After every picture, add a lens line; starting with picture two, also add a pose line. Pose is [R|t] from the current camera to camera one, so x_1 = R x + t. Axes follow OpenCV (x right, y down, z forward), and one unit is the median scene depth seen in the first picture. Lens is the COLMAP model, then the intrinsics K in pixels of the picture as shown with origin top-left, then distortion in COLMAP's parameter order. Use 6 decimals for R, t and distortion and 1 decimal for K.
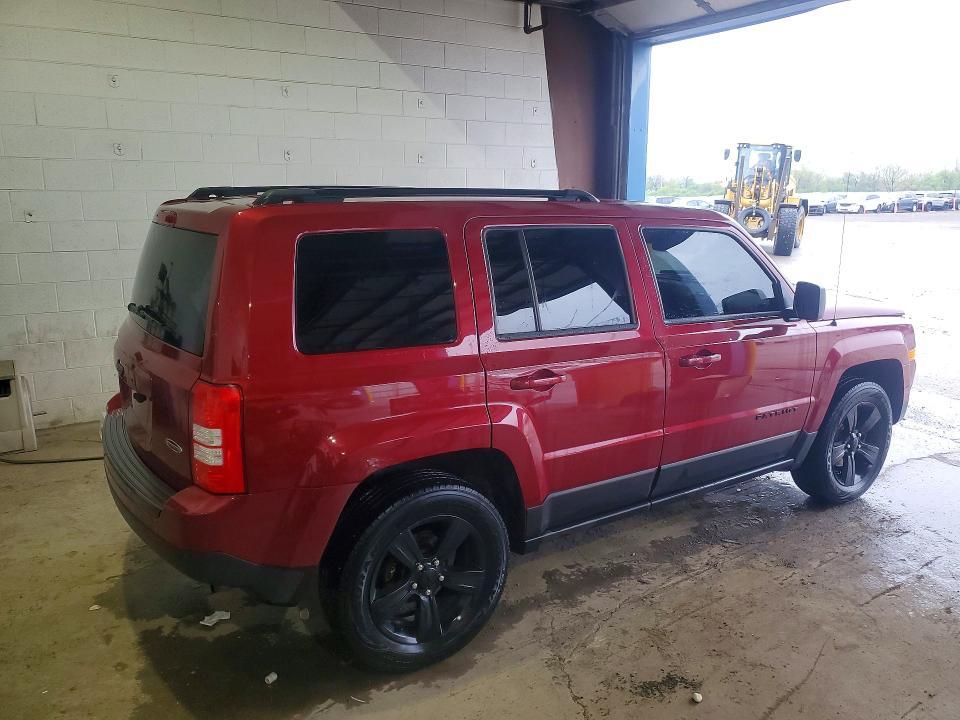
lens RADIAL K [[762.7, 0, 493.8], [0, 762.7, 359.4], [0, 0, 1]] dist [0.038006, -0.005876]
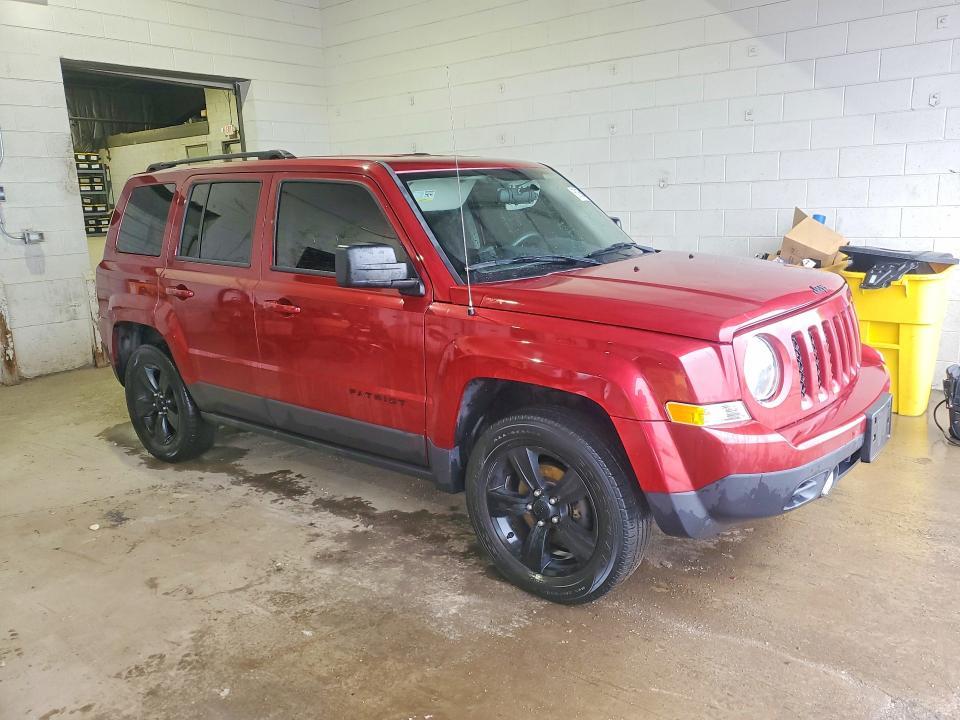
lens RADIAL K [[762.7, 0, 493.8], [0, 762.7, 359.4], [0, 0, 1]] dist [0.038006, -0.005876]
pose [[0.295057, 0.193431, -0.935695, 1.379189], [-0.174171, 0.973775, 0.146381, -0.141728], [0.939471, 0.119780, 0.321009, 0.966911]]
